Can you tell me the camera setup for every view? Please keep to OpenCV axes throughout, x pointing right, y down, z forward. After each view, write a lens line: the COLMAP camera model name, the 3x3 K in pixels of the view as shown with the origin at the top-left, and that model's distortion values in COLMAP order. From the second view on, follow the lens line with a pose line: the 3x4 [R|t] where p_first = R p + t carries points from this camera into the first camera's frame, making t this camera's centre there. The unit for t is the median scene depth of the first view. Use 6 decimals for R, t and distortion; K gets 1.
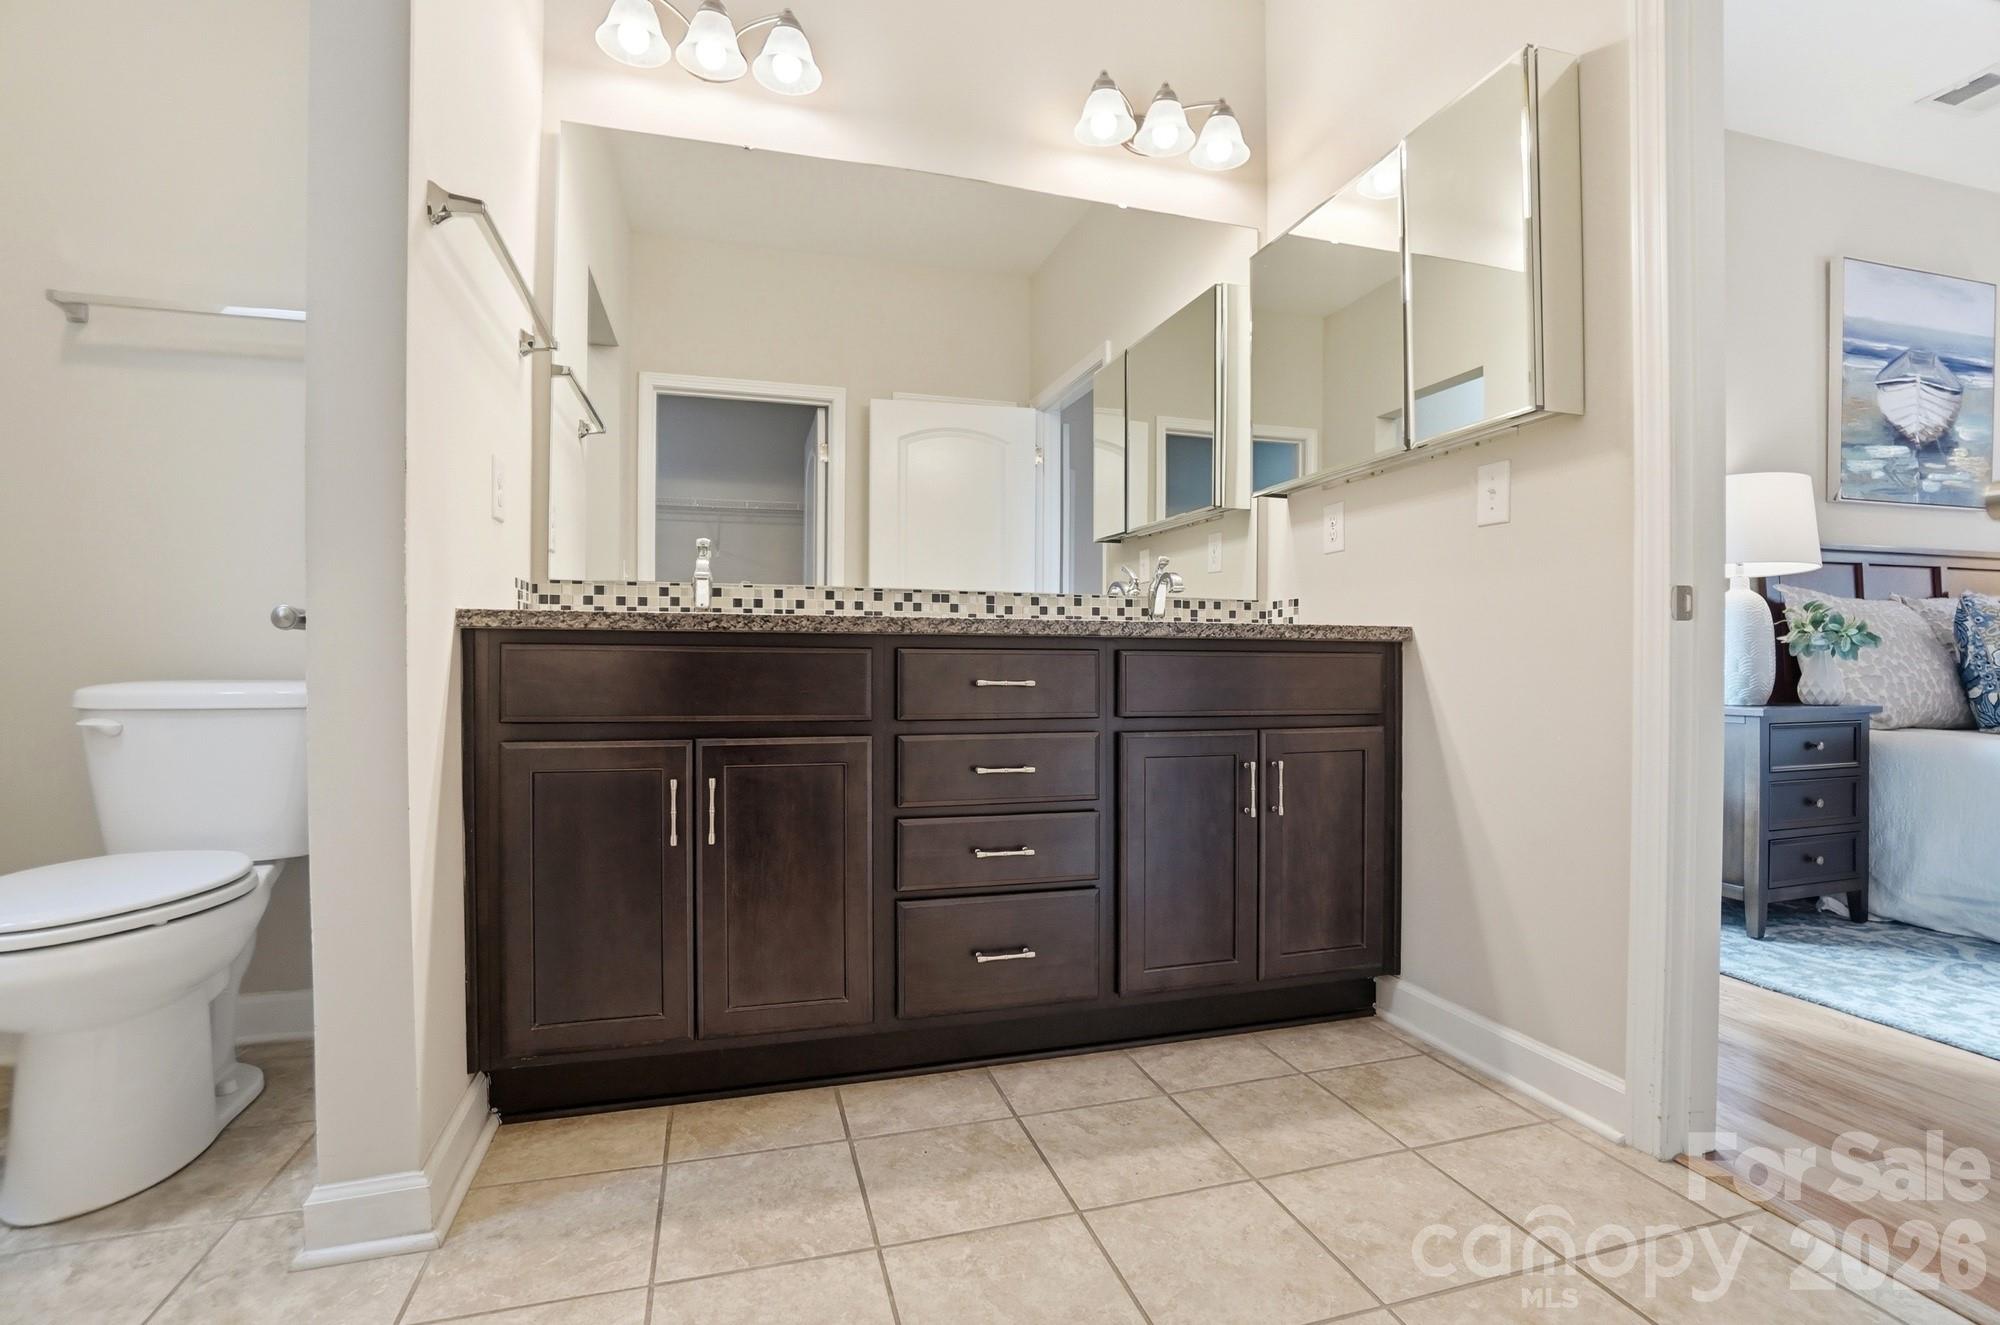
lens RADIAL K [[909.6, 0, 982.1], [0, 909.6, 663.4], [0, 0, 1]] dist [-0.065767, 0.025300]
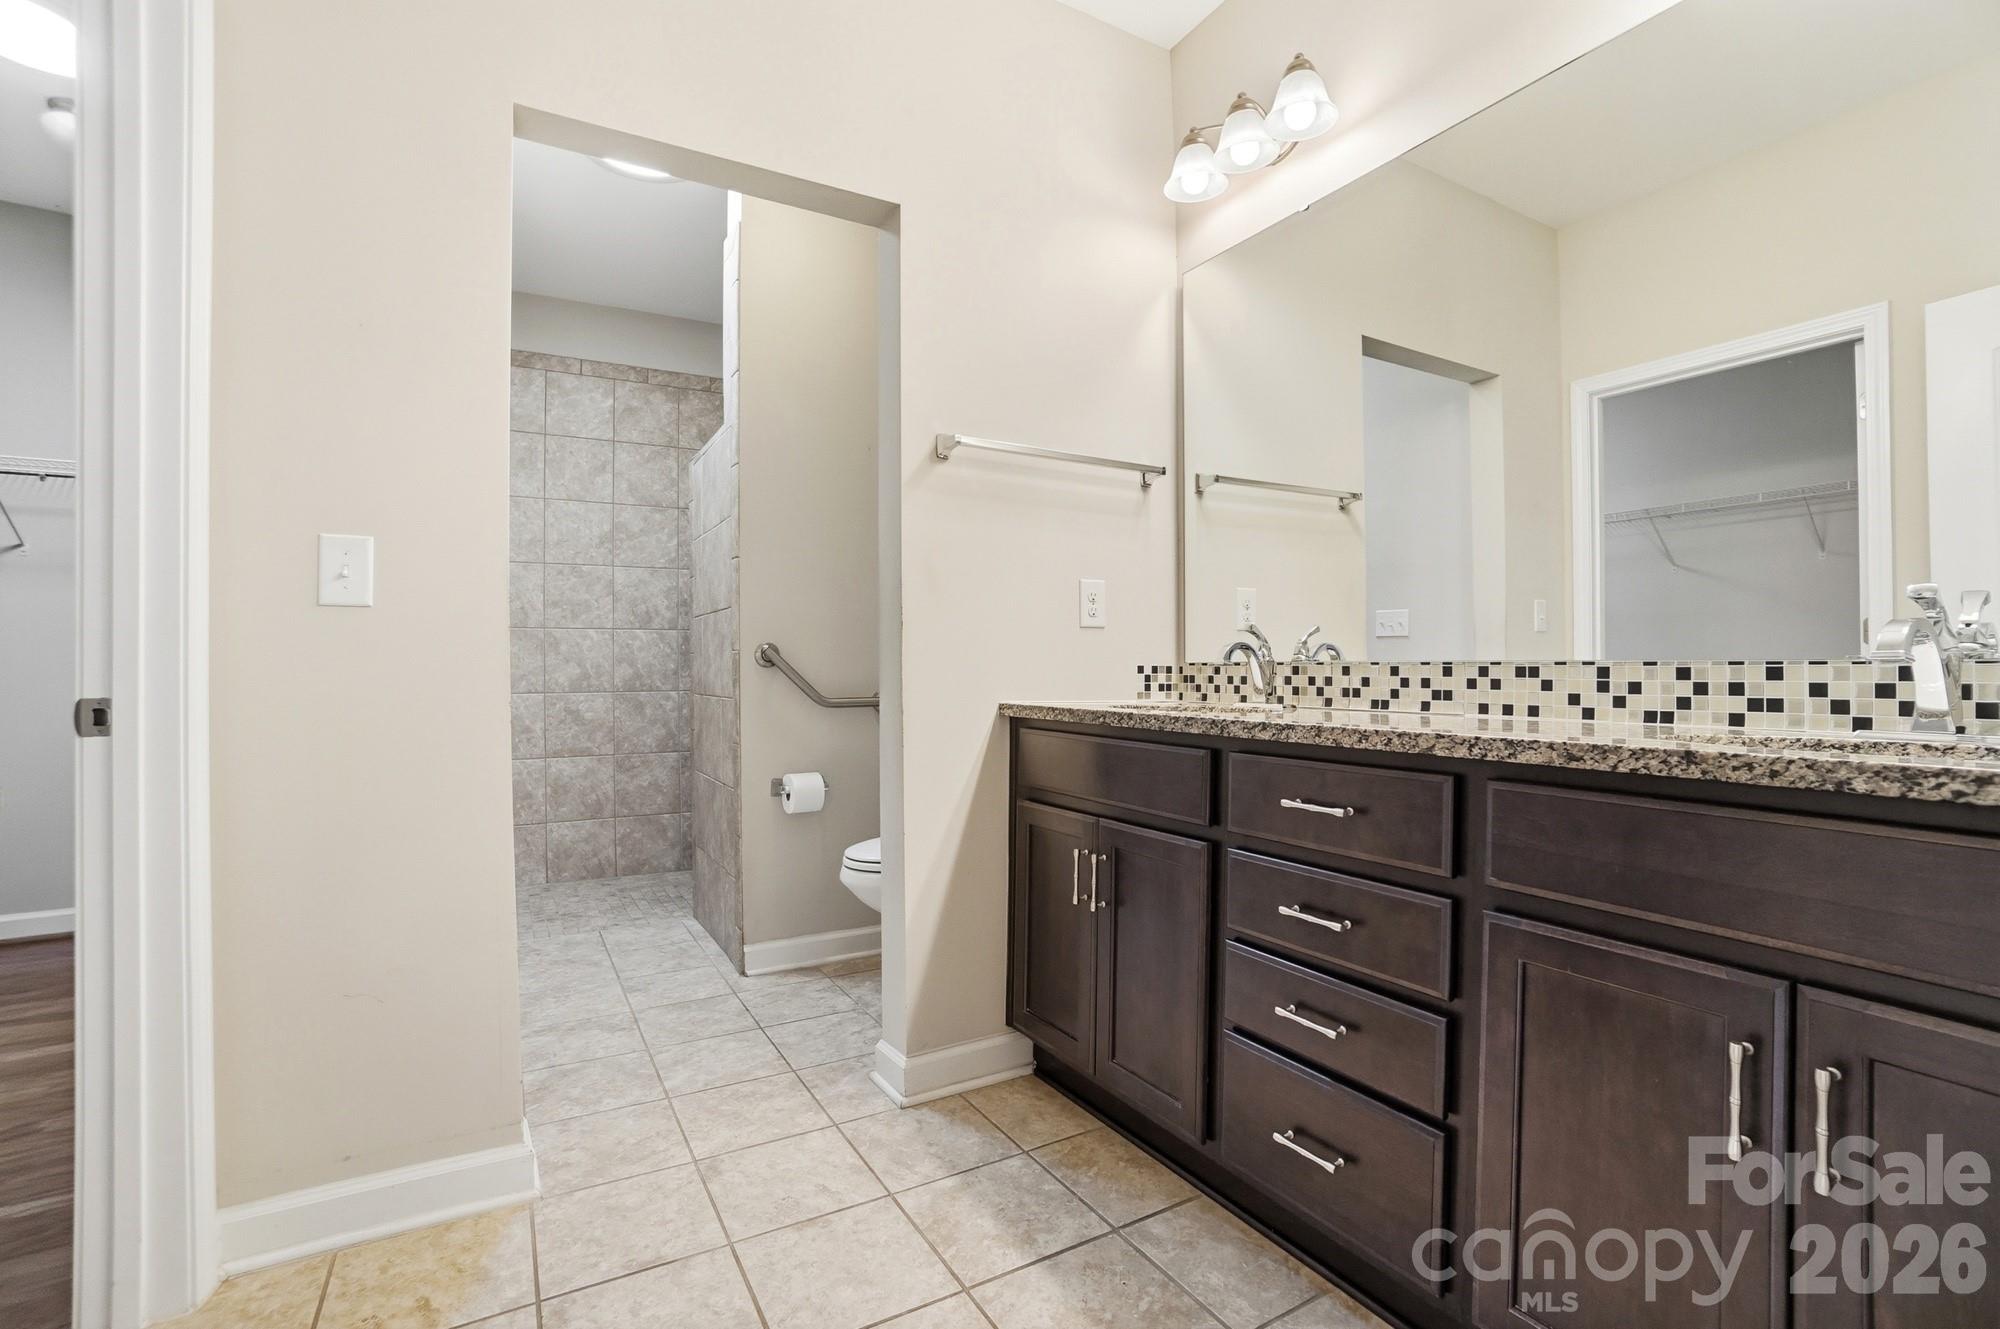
lens RADIAL K [[894.7, 0, 996.9], [0, 894.7, 657.5], [0, 0, 1]] dist [-0.060136, 0.020922]
pose [[0.236152, -0.014892, -0.971602, 0.679160], [0.002220, 0.999888, -0.014786, -0.093009], [0.971714, 0.001335, 0.236159, 0.529868]]
